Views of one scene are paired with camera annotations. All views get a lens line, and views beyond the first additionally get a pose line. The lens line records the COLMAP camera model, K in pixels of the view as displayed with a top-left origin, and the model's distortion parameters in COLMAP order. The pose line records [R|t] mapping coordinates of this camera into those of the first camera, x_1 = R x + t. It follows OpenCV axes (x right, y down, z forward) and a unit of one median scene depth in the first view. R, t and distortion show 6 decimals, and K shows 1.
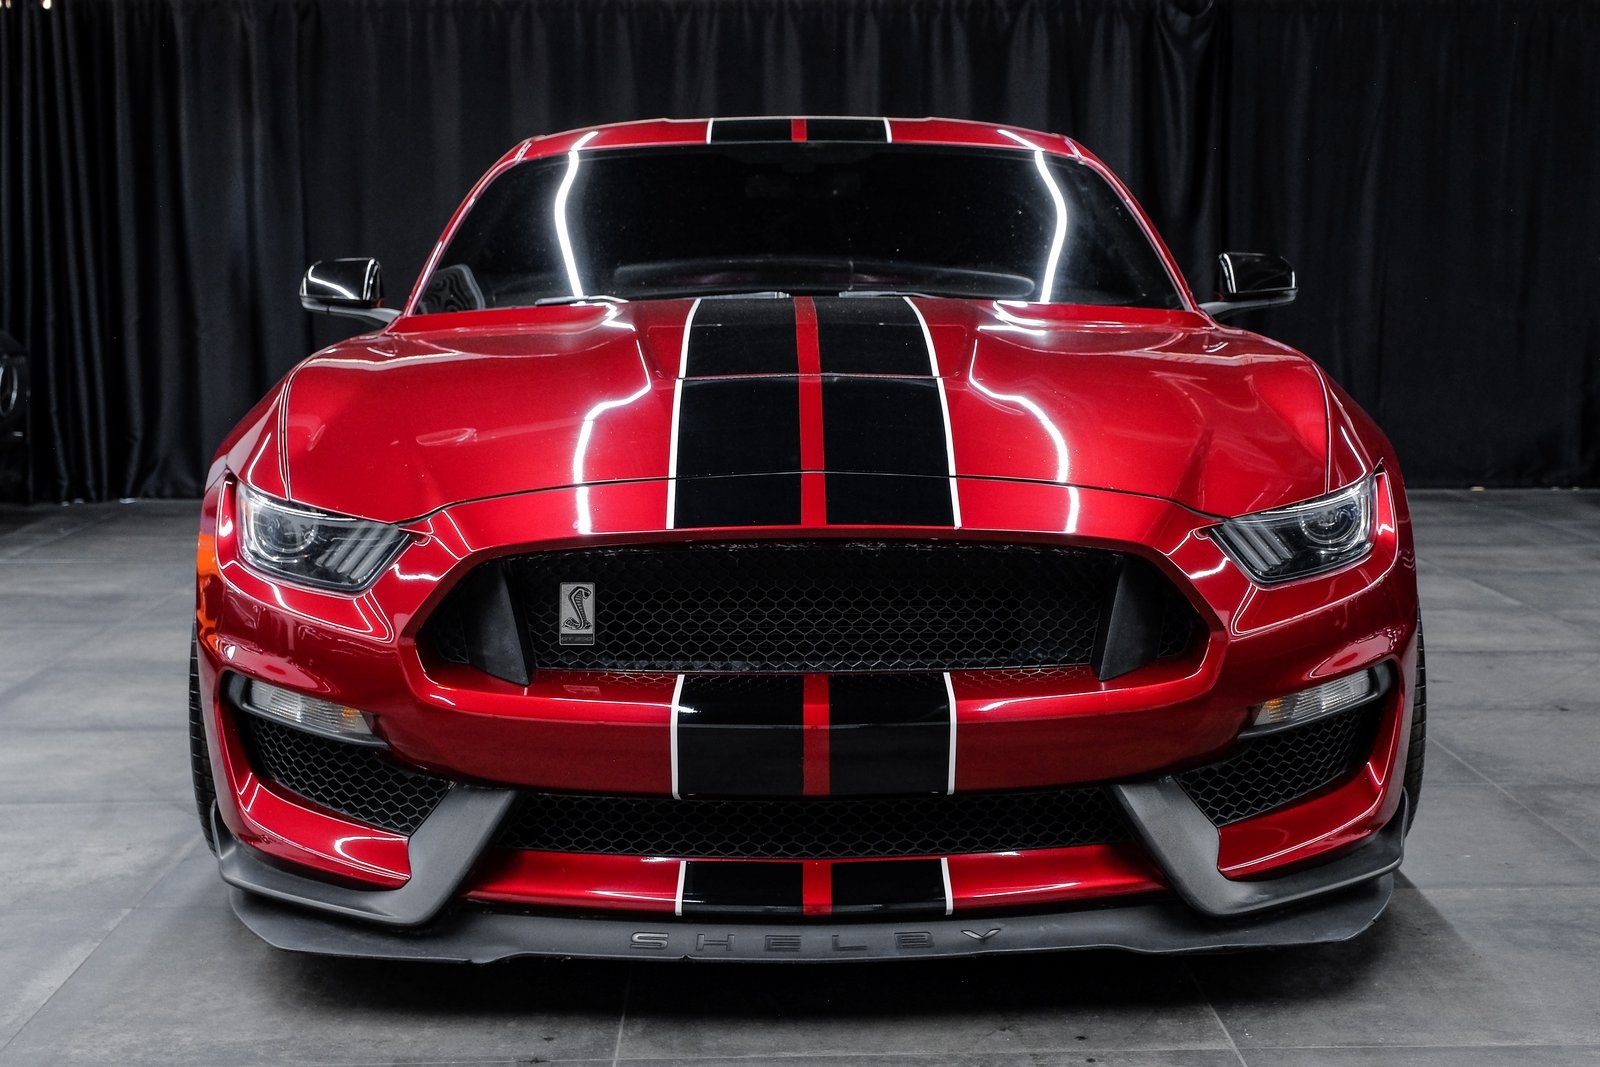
lens RADIAL K [[2627.0, 0, 799.2], [0, 2627.0, 544.3], [0, 0, 1]] dist [0.070039, 0.000000]
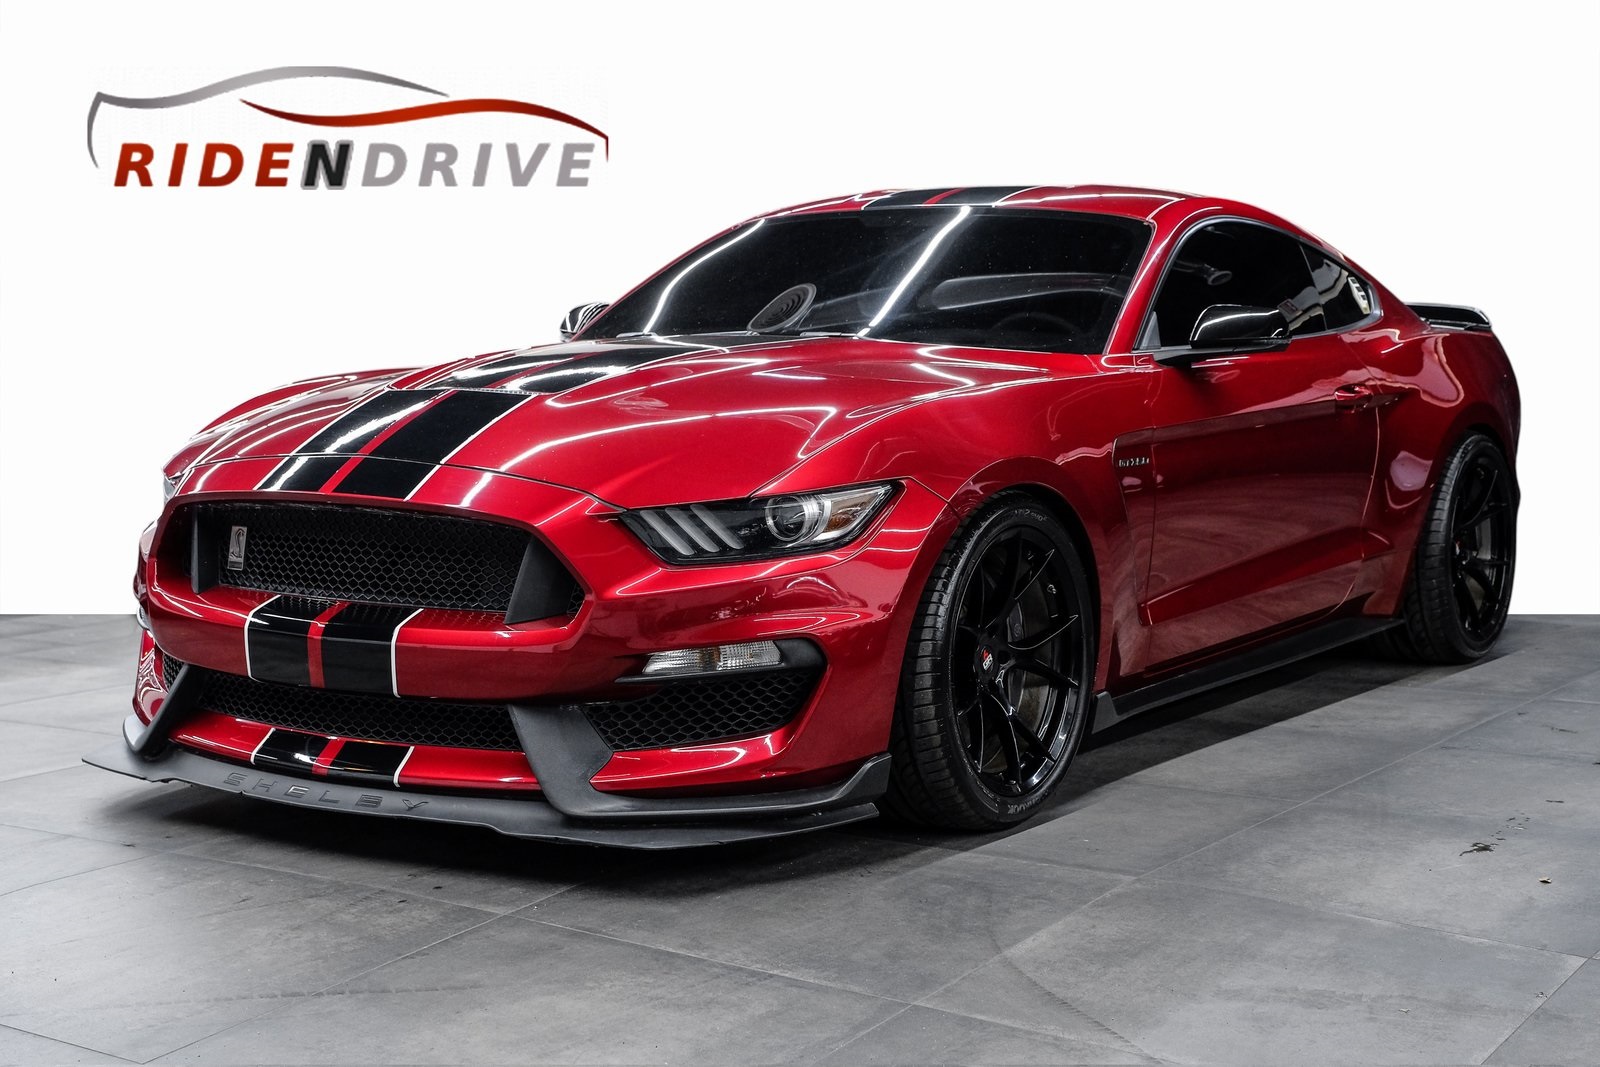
lens RADIAL K [[2559.1, 0, 808.2], [0, 2559.1, 519.2], [0, 0, 1]] dist [0.013785, 0.000000]
pose [[0.812870, 0.058008, -0.579550, 0.970908], [-0.074652, 0.997198, -0.004895, -0.005155], [0.577642, 0.047244, 0.814922, 0.046813]]
